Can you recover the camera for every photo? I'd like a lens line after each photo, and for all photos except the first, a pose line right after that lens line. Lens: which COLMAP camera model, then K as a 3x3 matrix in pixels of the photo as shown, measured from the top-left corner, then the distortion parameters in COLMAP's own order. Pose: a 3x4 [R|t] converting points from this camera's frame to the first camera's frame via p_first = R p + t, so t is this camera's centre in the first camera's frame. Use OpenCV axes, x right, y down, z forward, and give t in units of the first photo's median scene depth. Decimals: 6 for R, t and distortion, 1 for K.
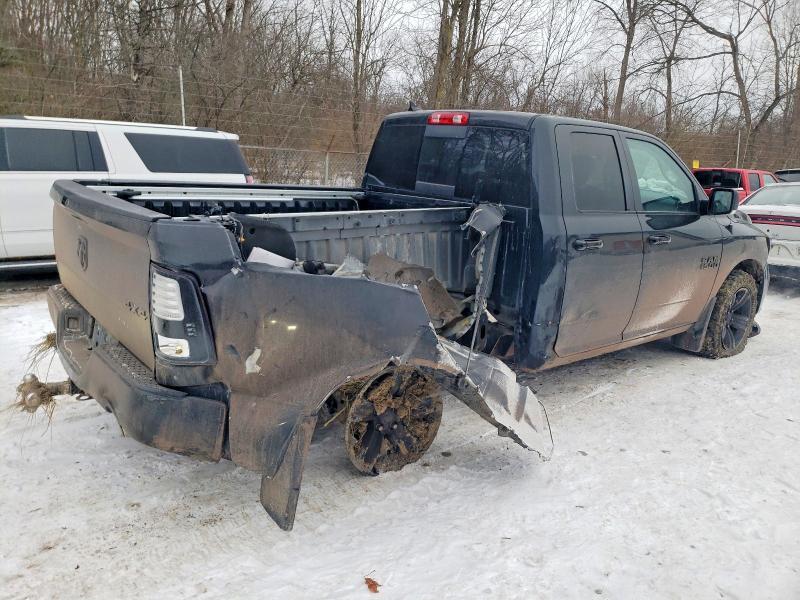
lens RADIAL K [[619.6, 0, 392.6], [0, 619.6, 297.8], [0, 0, 1]] dist [0.006253, 0.001445]
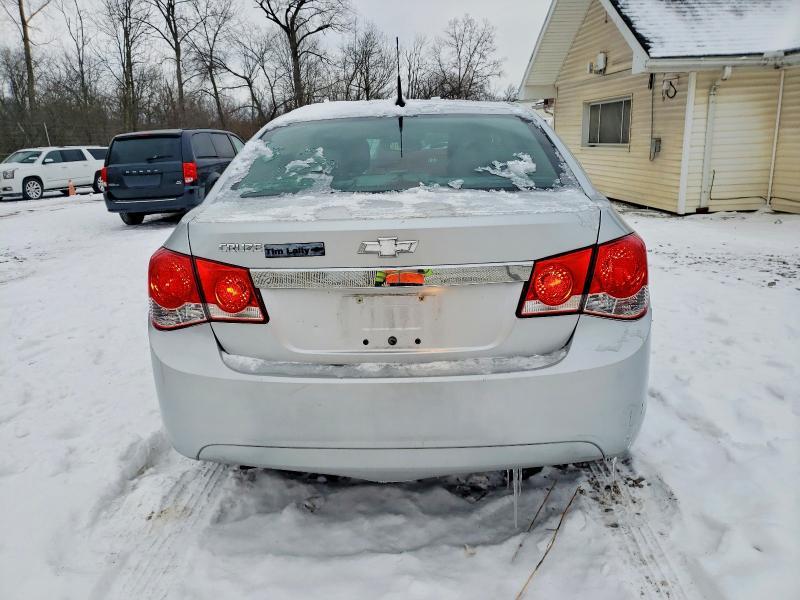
lens RADIAL K [[619.6, 0, 392.6], [0, 619.6, 297.8], [0, 0, 1]] dist [0.006253, 0.001445]
pose [[0.782718, -0.225031, 0.580271, -0.139350], [0.214715, 0.972740, 0.087606, 0.064975], [-0.584166, 0.056022, 0.809698, -0.295937]]
